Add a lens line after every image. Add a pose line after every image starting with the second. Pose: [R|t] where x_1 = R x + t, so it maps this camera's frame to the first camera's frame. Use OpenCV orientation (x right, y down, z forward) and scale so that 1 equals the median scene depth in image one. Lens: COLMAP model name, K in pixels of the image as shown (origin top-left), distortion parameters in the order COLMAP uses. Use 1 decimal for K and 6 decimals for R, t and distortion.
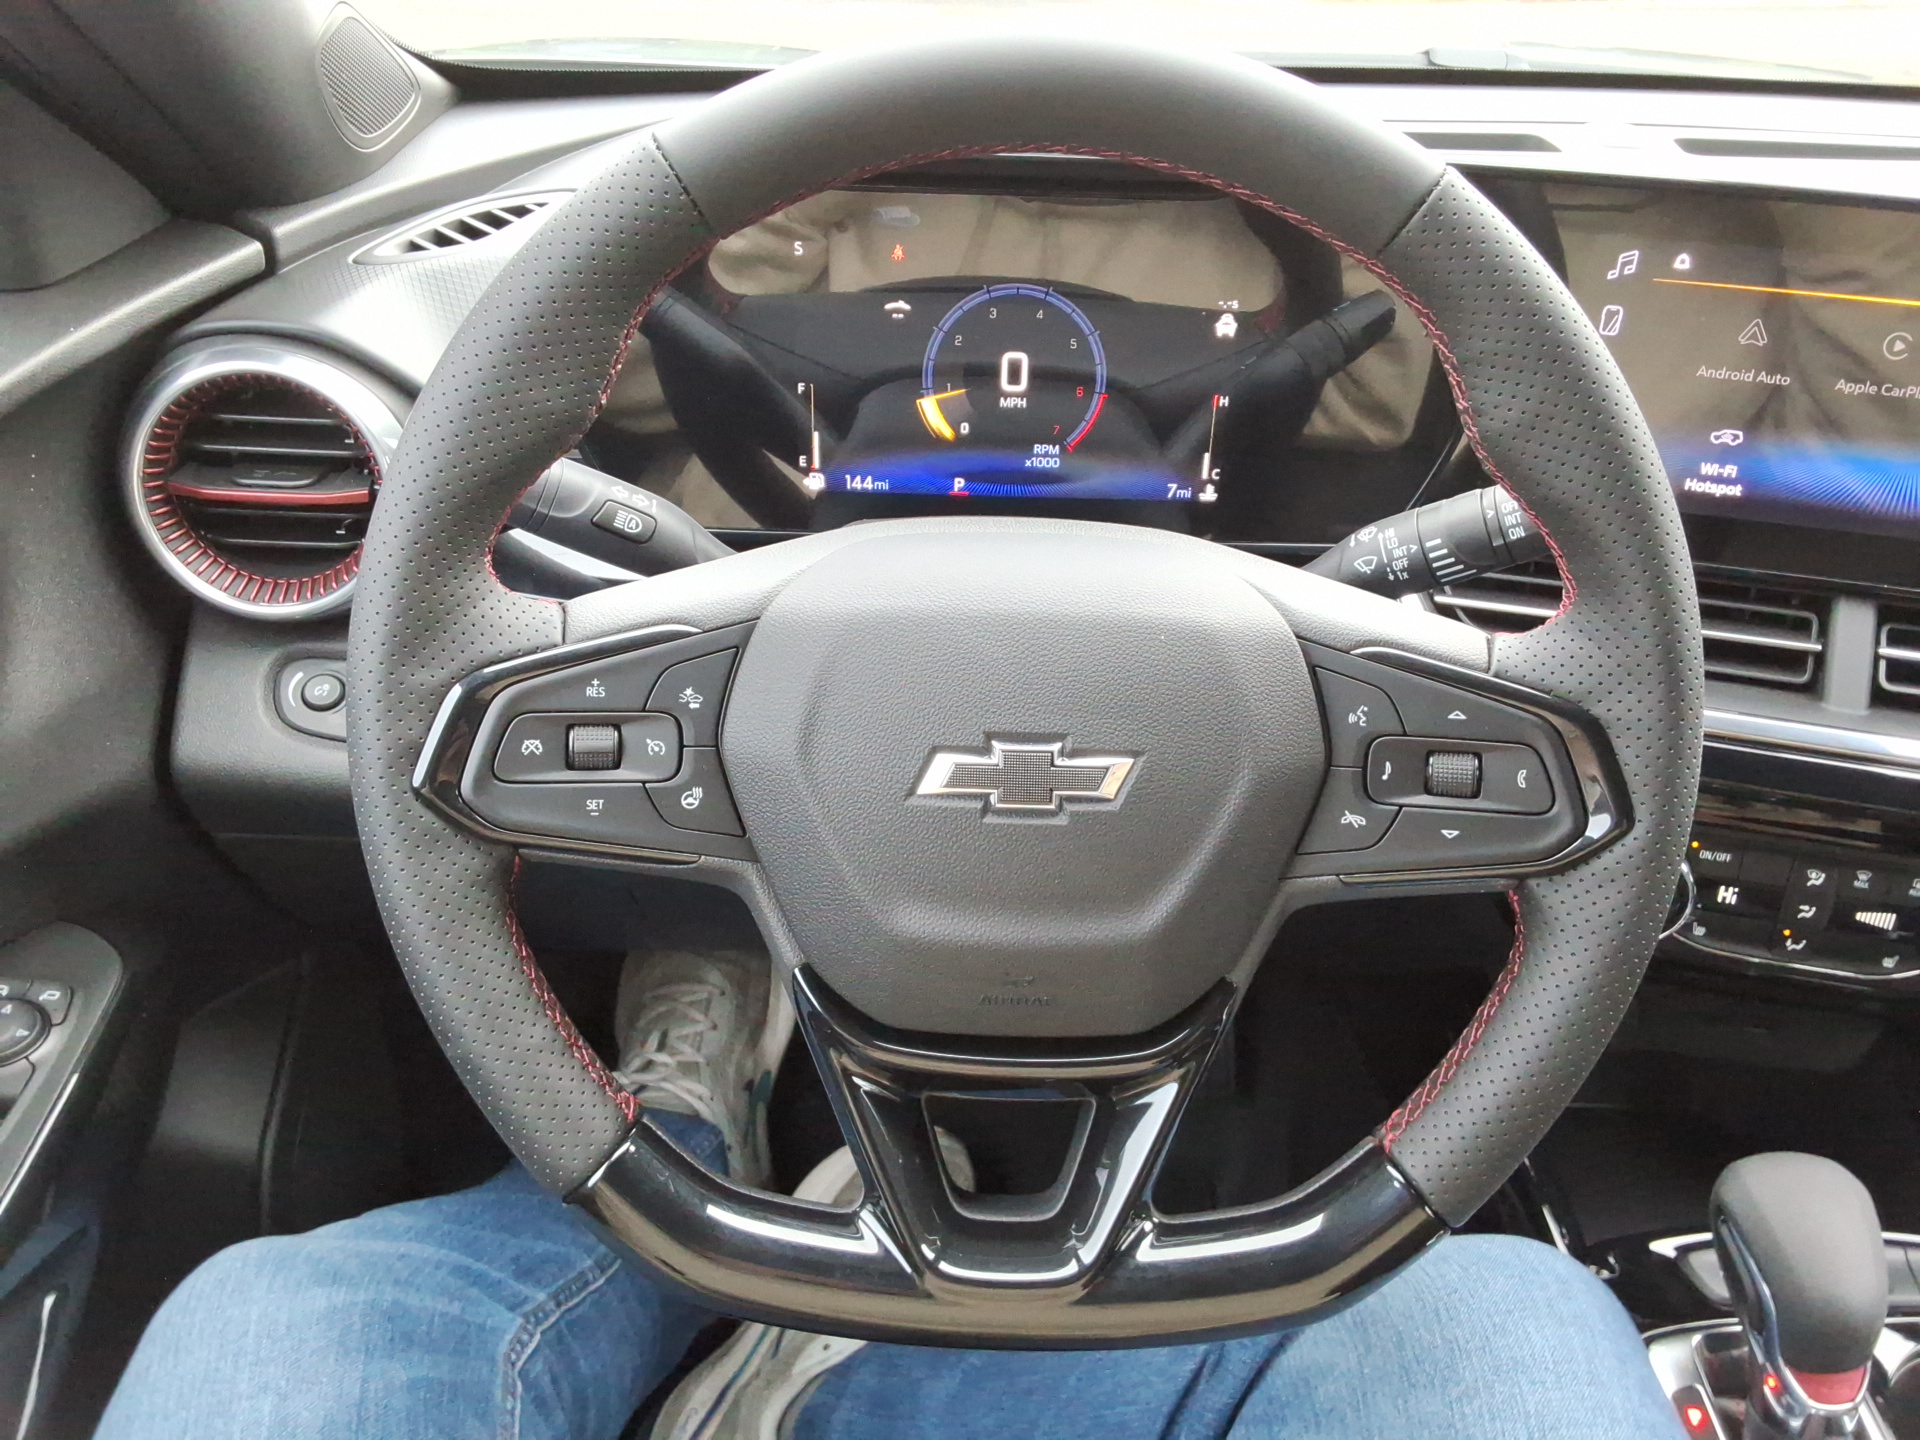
lens RADIAL K [[1516.9, 0, 970.7], [0, 1516.9, 716.4], [0, 0, 1]] dist [0.127139, -0.203589]
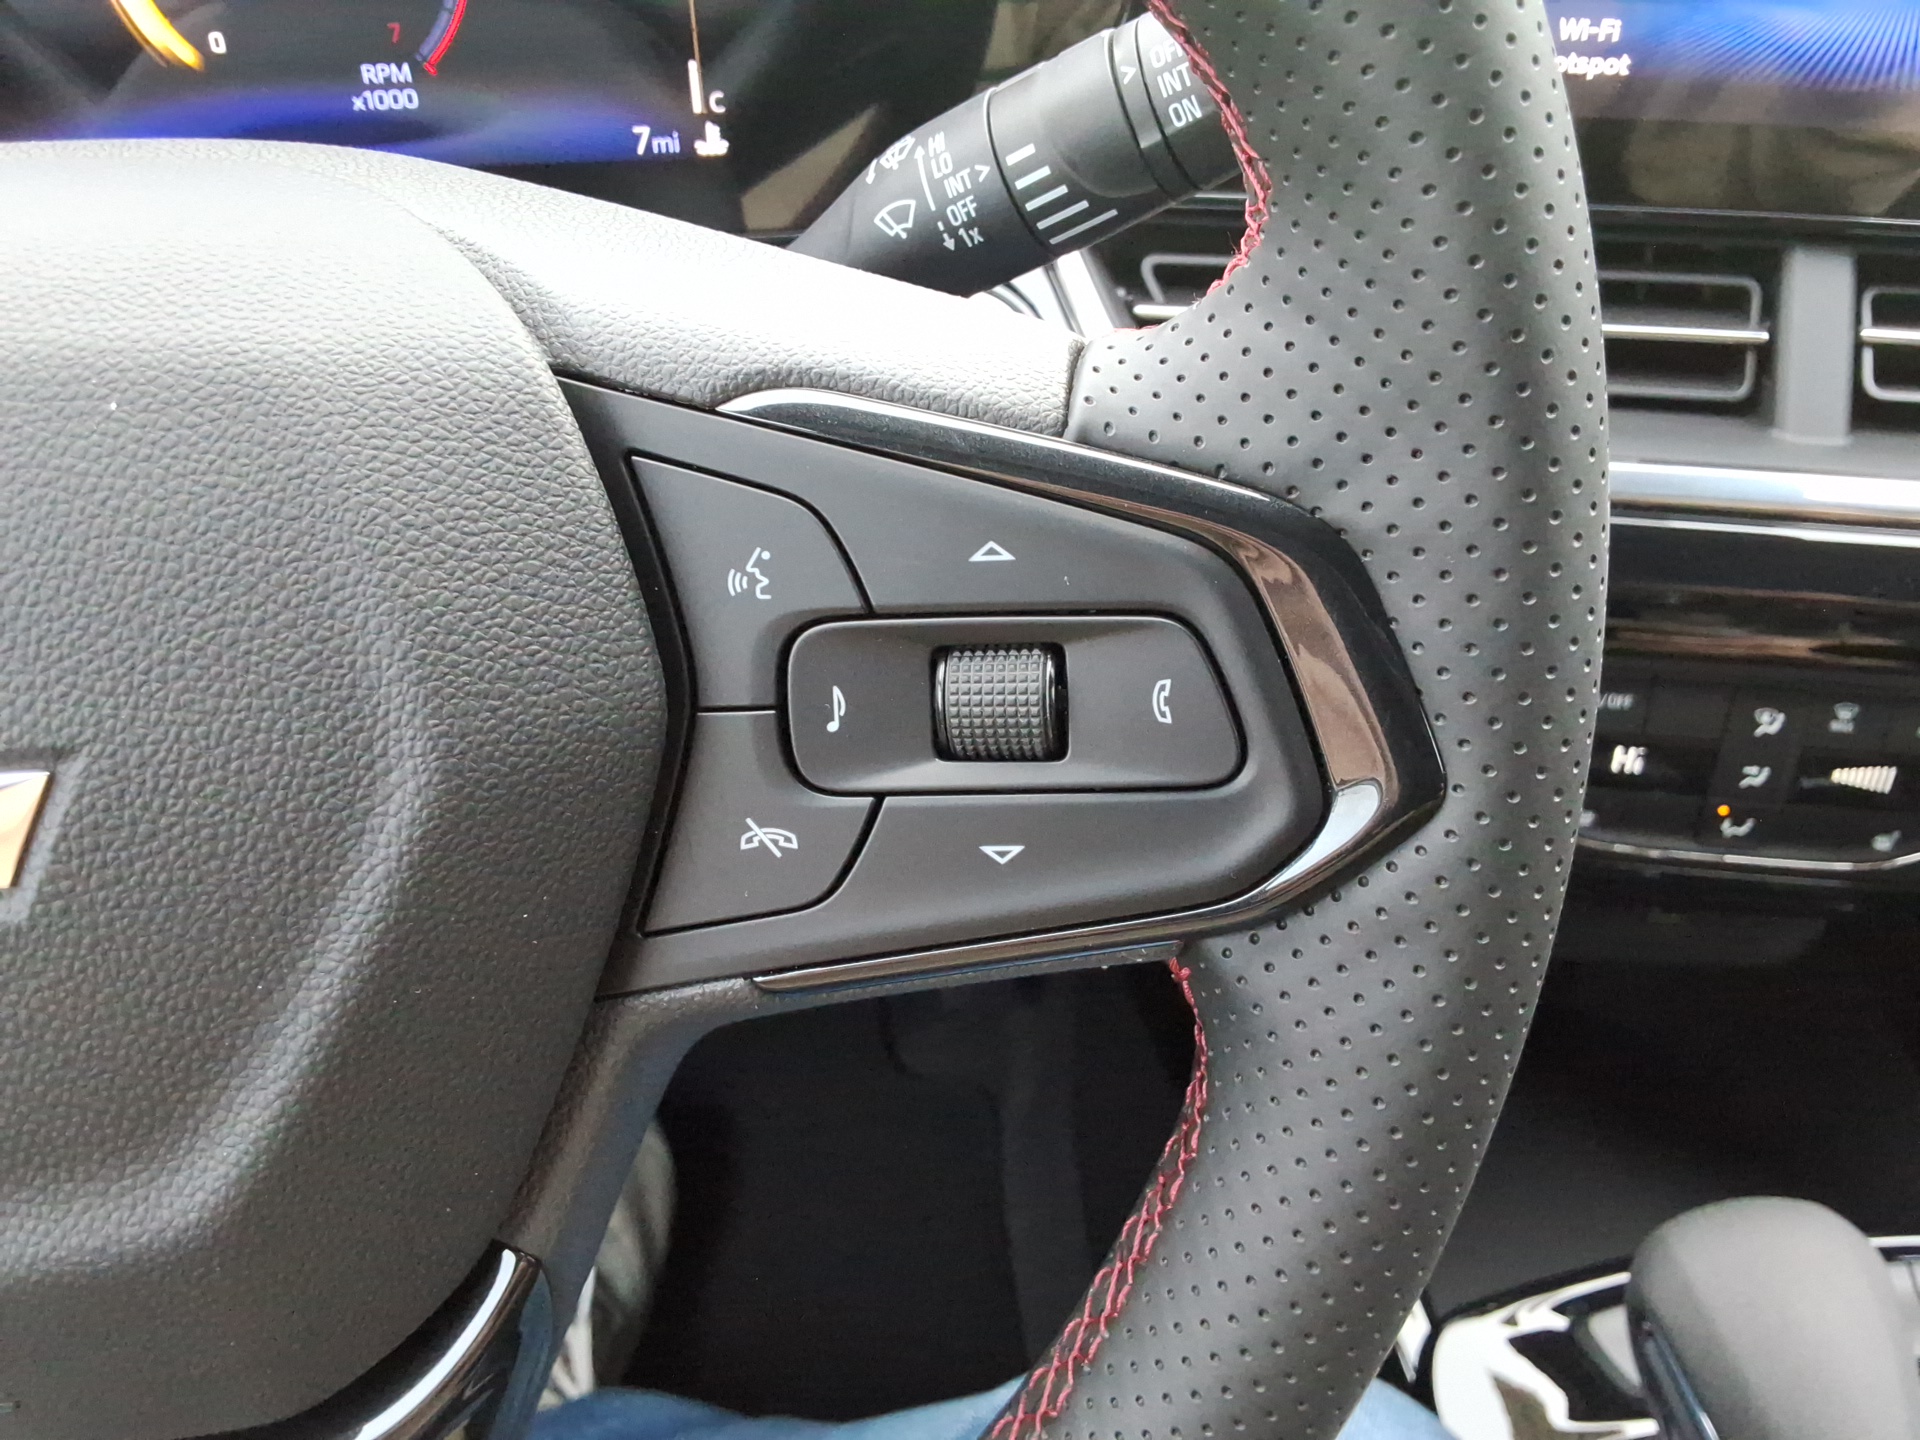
lens RADIAL K [[1511.5, 0, 973.4], [0, 1511.5, 709.1], [0, 0, 1]] dist [0.109538, -0.180217]
pose [[0.992696, -0.099985, 0.067512, 0.245060], [0.090454, 0.987129, 0.131887, -0.010768], [-0.079830, -0.124817, 0.988963, 0.536514]]
